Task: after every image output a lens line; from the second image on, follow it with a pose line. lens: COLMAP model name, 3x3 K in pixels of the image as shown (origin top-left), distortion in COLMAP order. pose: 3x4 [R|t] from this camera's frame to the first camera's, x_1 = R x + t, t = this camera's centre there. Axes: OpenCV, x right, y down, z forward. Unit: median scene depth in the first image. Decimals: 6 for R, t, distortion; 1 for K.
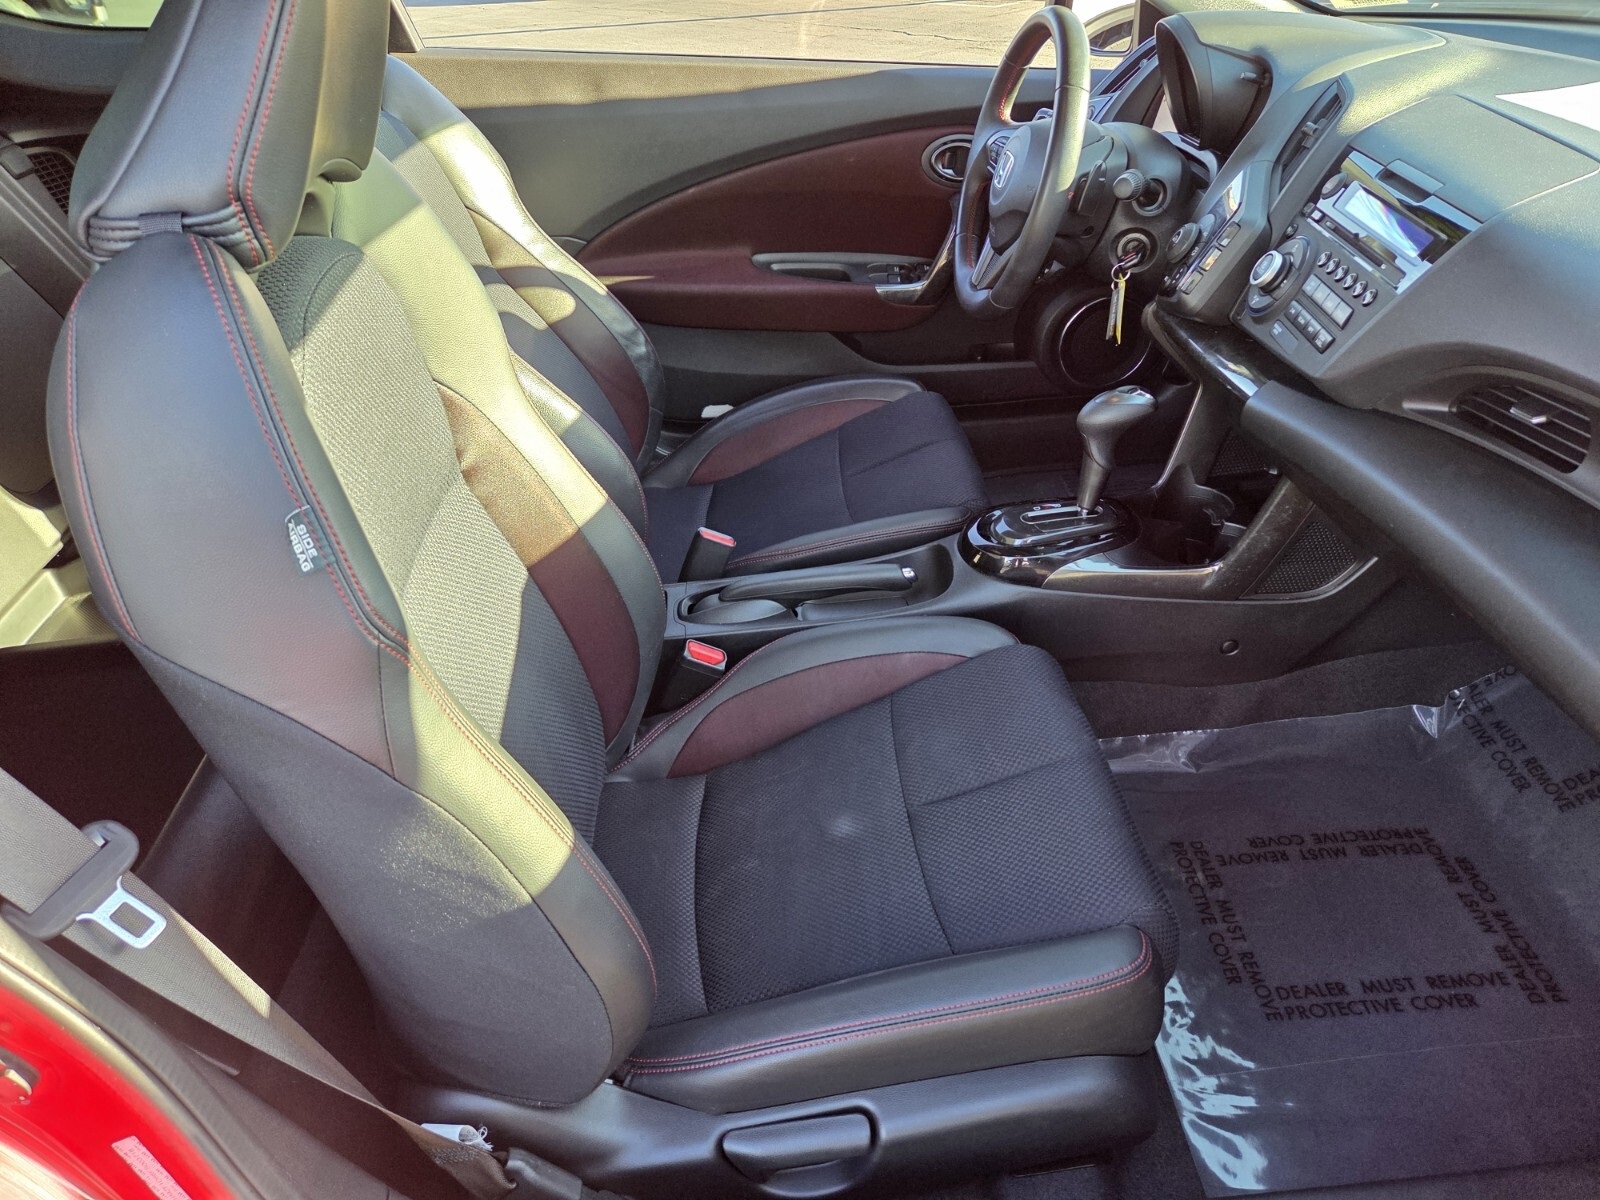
lens RADIAL K [[1089.2, 0, 800.0], [0, 1089.2, 600.0], [0, 0, 1]] dist [0.088552, -0.093779]
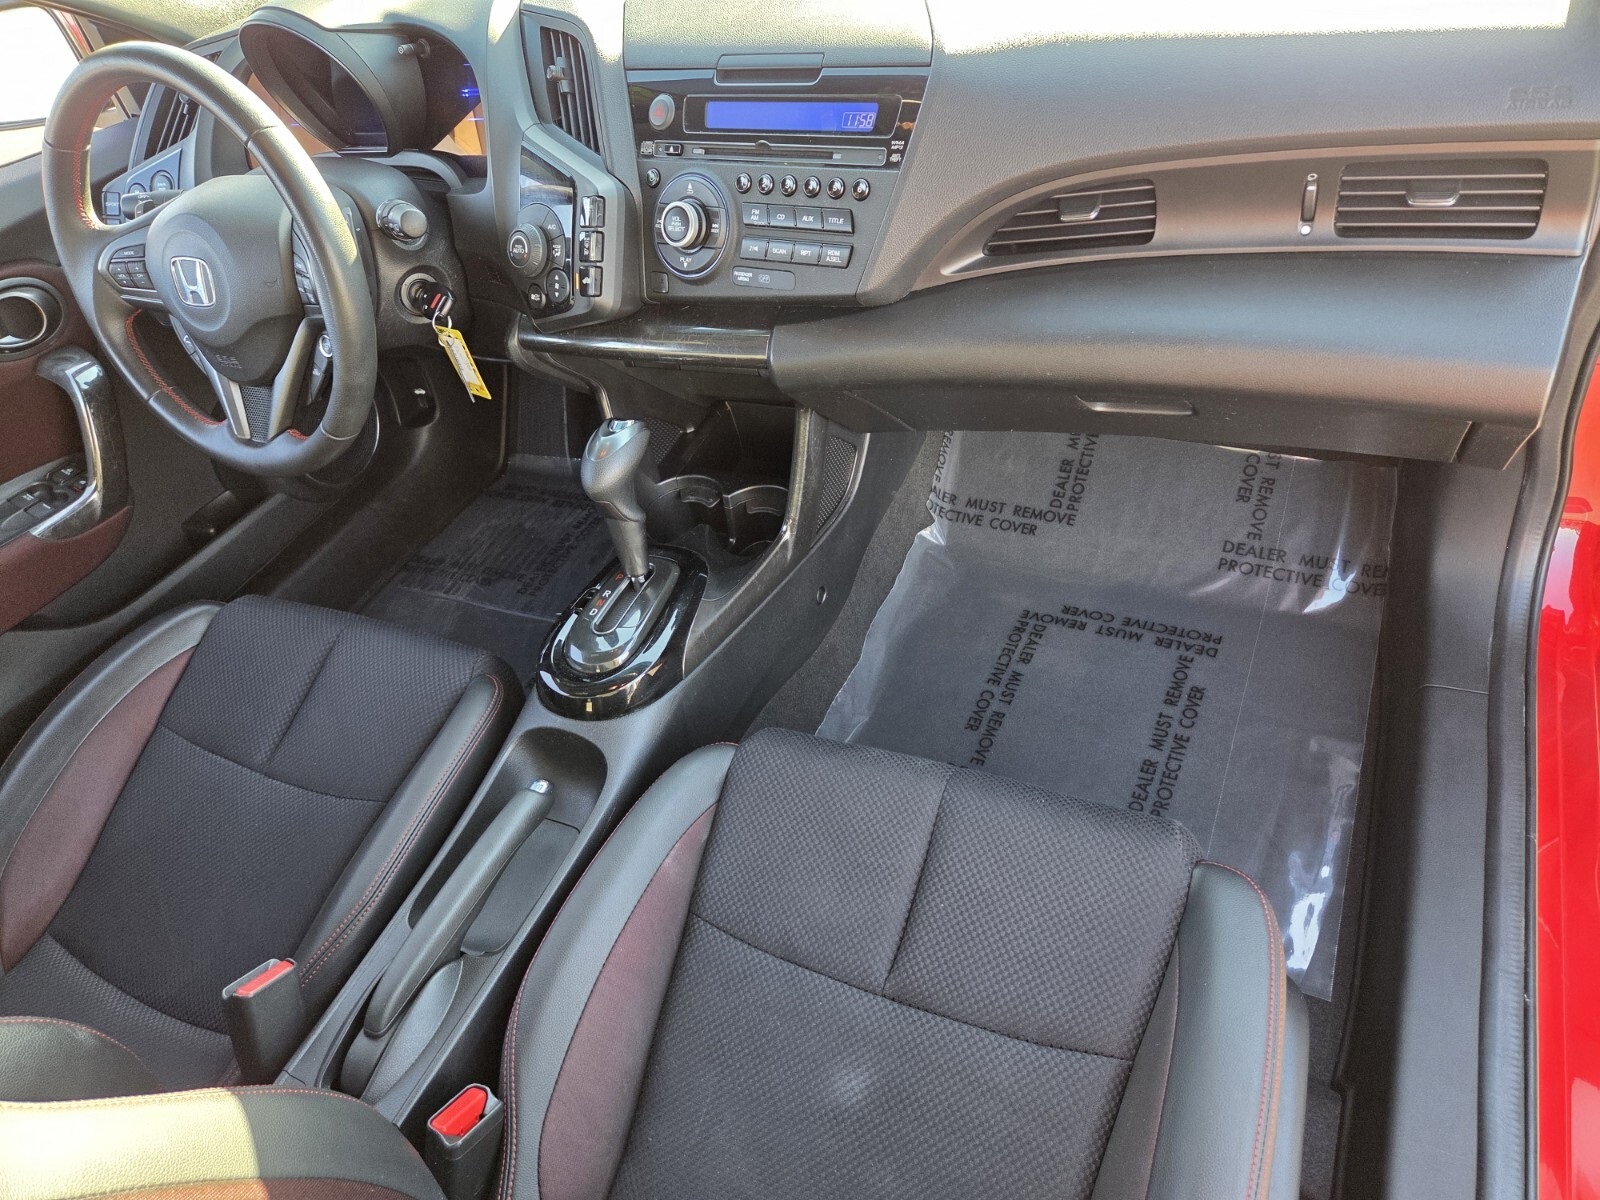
lens RADIAL K [[1089.2, 0, 800.0], [0, 1089.2, 600.0], [0, 0, 1]] dist [0.088552, -0.093779]
pose [[0.487135, -0.612568, 0.622462, -0.209273], [0.609076, 0.749099, 0.260533, -0.218217], [-0.625880, 0.252212, 0.738013, 0.344802]]
